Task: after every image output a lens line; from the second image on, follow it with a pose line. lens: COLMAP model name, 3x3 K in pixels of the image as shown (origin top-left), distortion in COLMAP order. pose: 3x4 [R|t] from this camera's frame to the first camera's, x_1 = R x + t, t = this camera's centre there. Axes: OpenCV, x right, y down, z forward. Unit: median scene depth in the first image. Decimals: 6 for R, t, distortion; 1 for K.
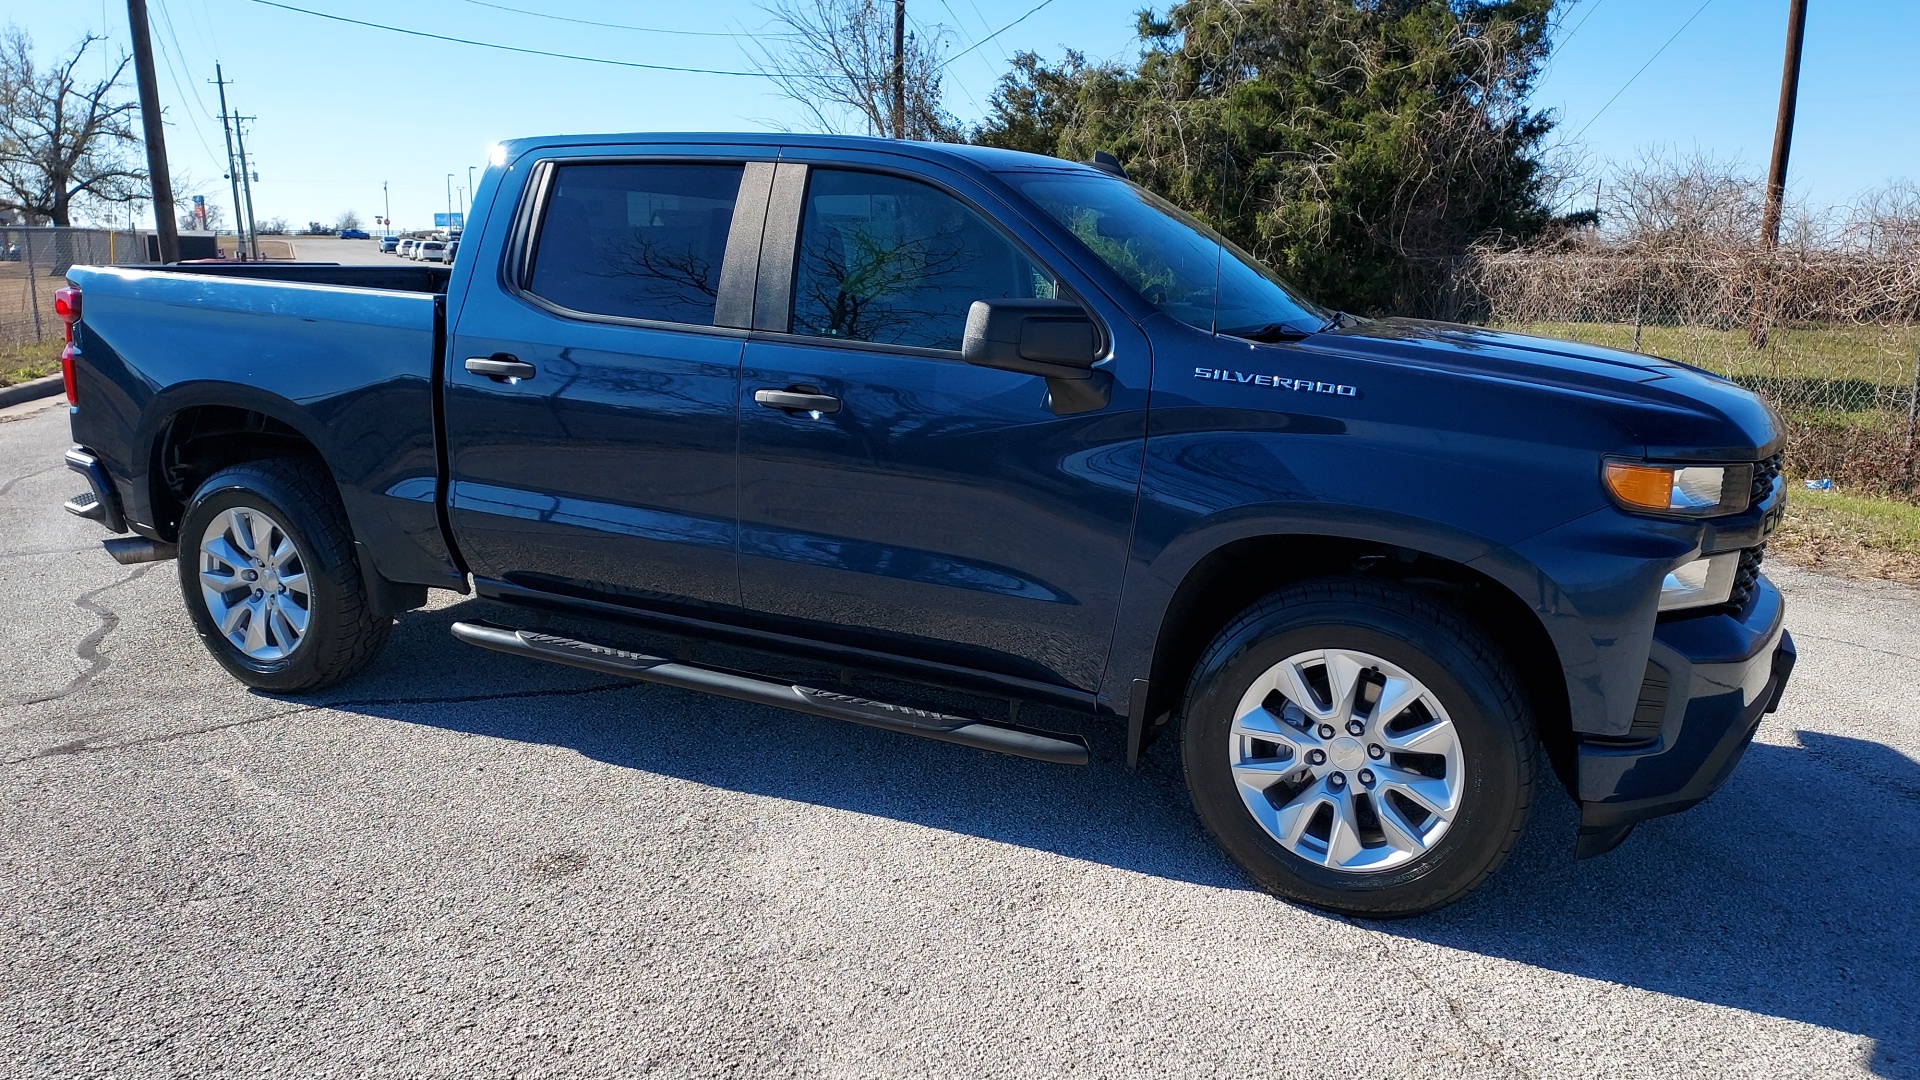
lens RADIAL K [[1391.6, 0, 960.4], [0, 1391.6, 521.7], [0, 0, 1]] dist [0.083386, -0.086200]
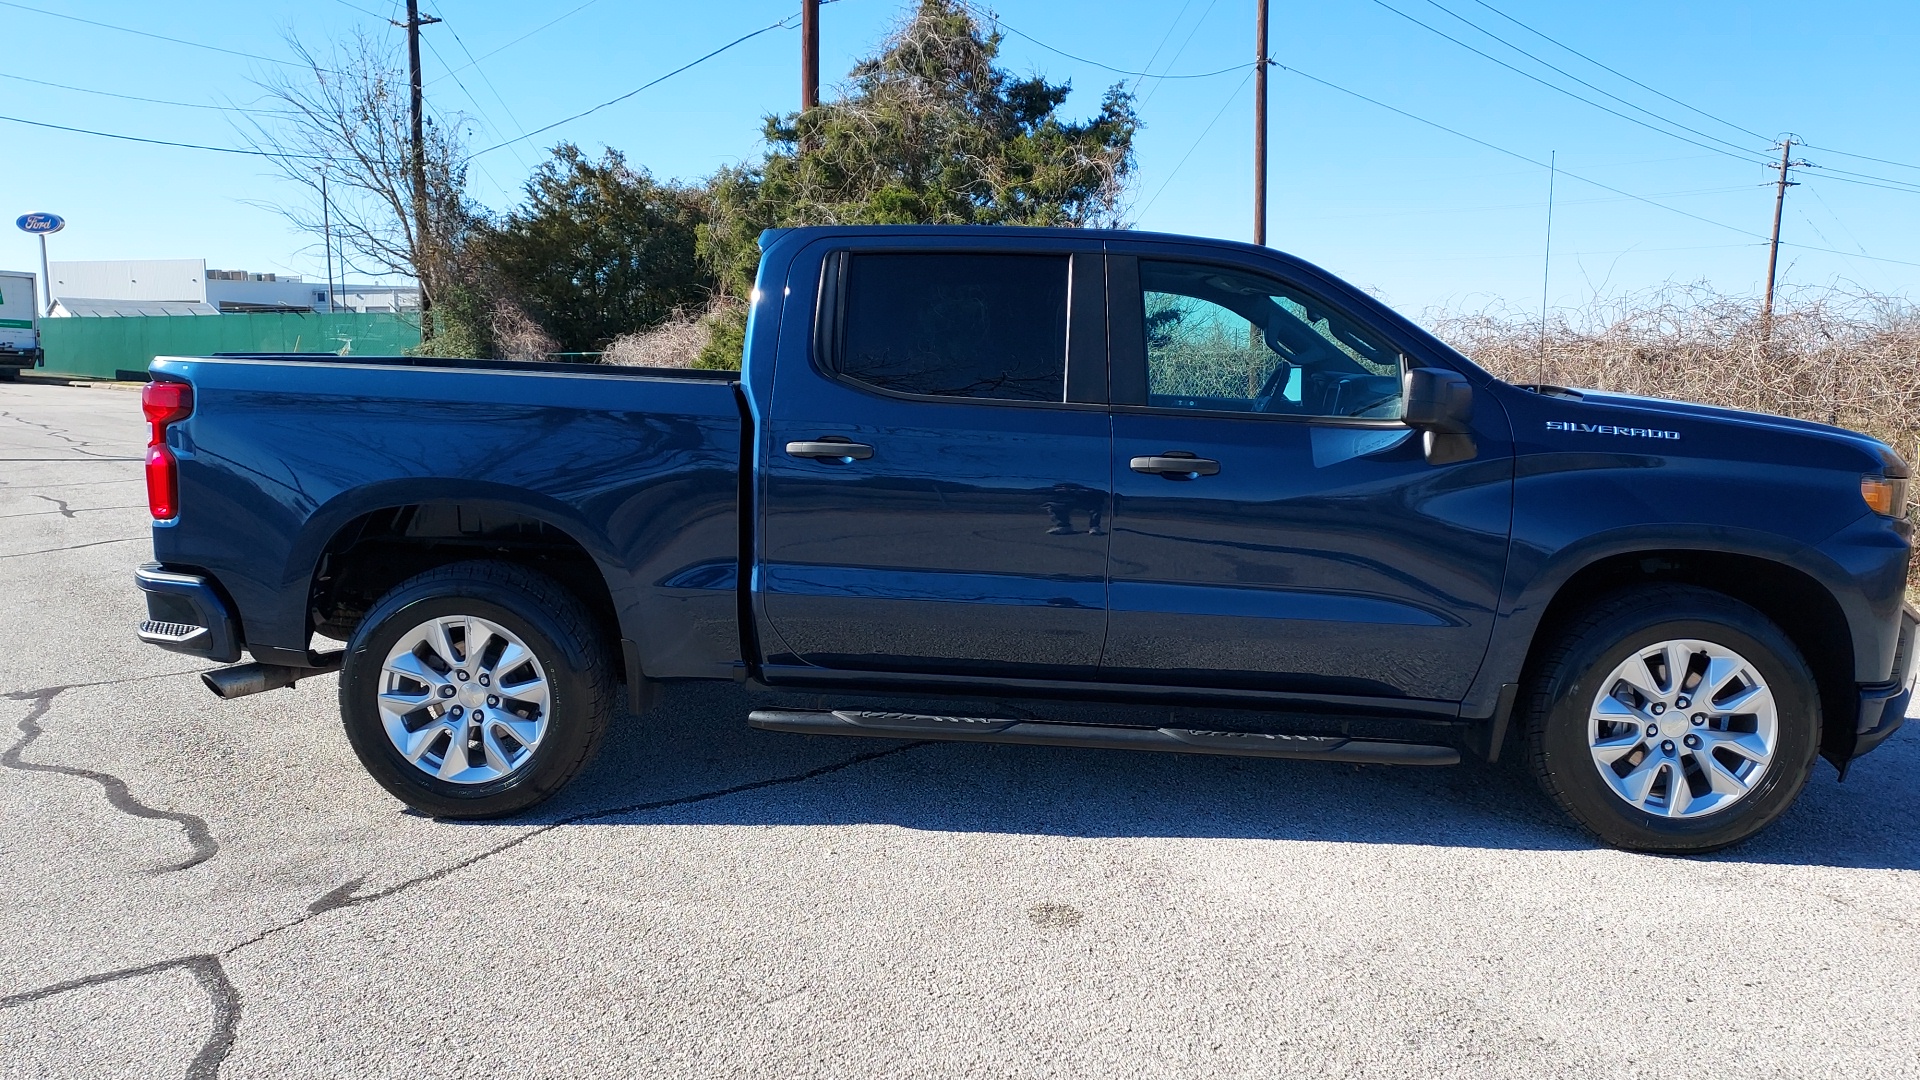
lens RADIAL K [[1391.6, 0, 960.4], [0, 1391.6, 521.7], [0, 0, 1]] dist [0.083386, -0.086200]
pose [[0.925939, -0.051154, 0.374193, -0.572198], [0.075971, 0.995760, -0.051864, 0.001558], [-0.369954, 0.076451, 0.925899, 0.037493]]
